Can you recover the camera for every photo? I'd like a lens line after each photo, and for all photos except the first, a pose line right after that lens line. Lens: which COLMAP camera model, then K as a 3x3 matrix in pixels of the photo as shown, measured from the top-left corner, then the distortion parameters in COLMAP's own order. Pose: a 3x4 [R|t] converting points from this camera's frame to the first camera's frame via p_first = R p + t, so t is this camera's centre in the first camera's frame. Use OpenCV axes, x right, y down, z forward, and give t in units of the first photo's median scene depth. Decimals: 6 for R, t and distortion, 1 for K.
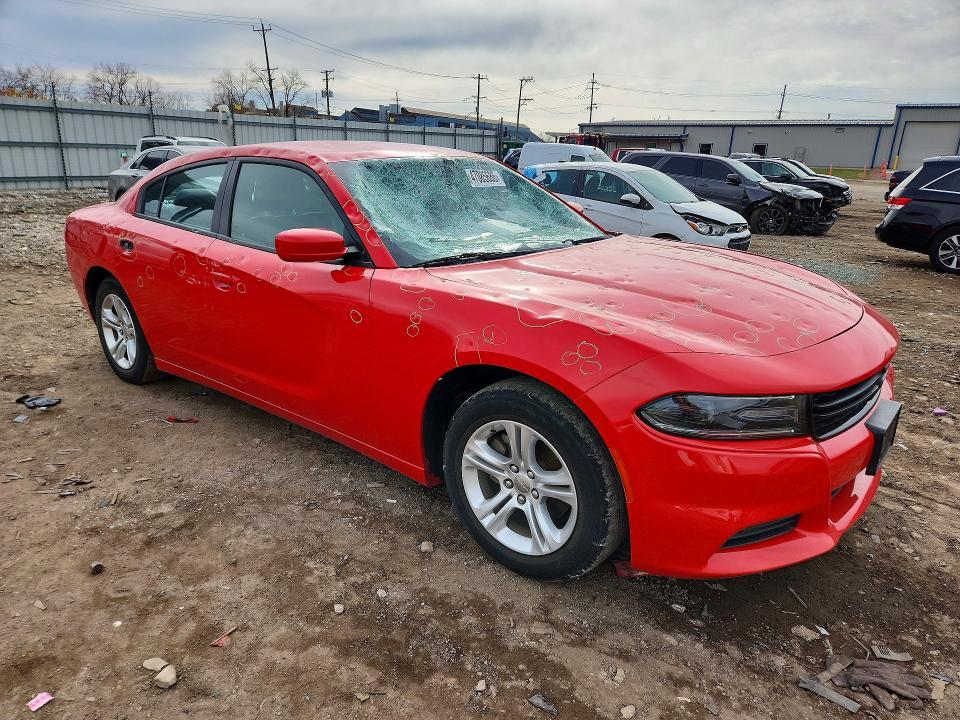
lens RADIAL K [[699.9, 0, 480.9], [0, 699.9, 359.3], [0, 0, 1]] dist [0.065738, -0.000496]
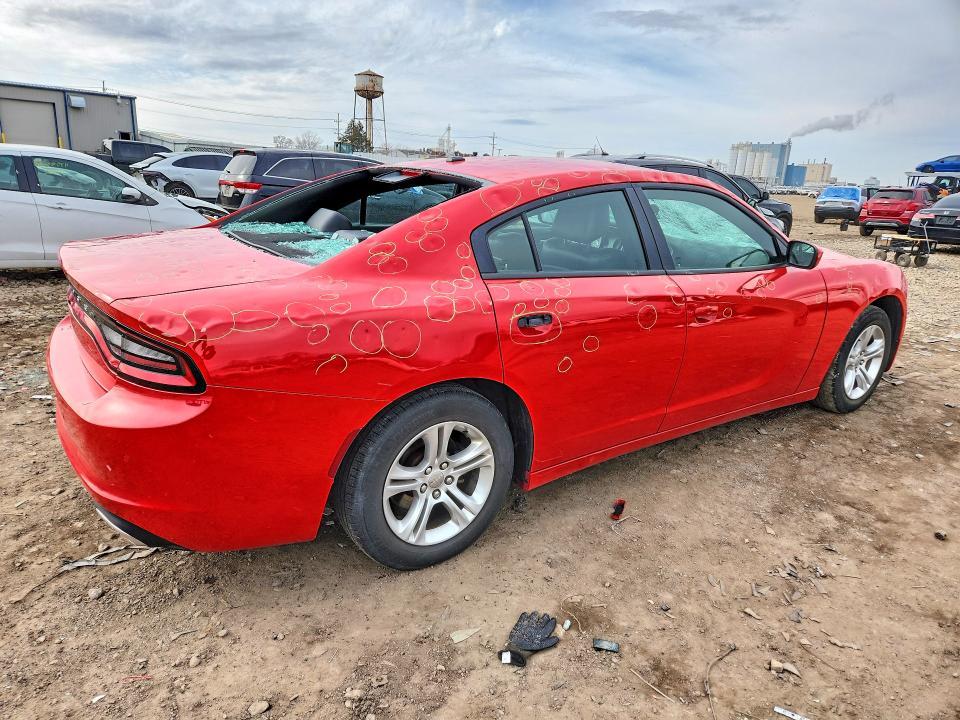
lens RADIAL K [[652.2, 0, 480.3], [0, 652.2, 362.9], [0, 0, 1]] dist [0.023568, 0.001981]
pose [[0.208832, -0.287854, 0.934628, -0.978396], [0.224292, 0.944322, 0.240725, -0.255839], [-0.951884, 0.159358, 0.261768, 0.823941]]
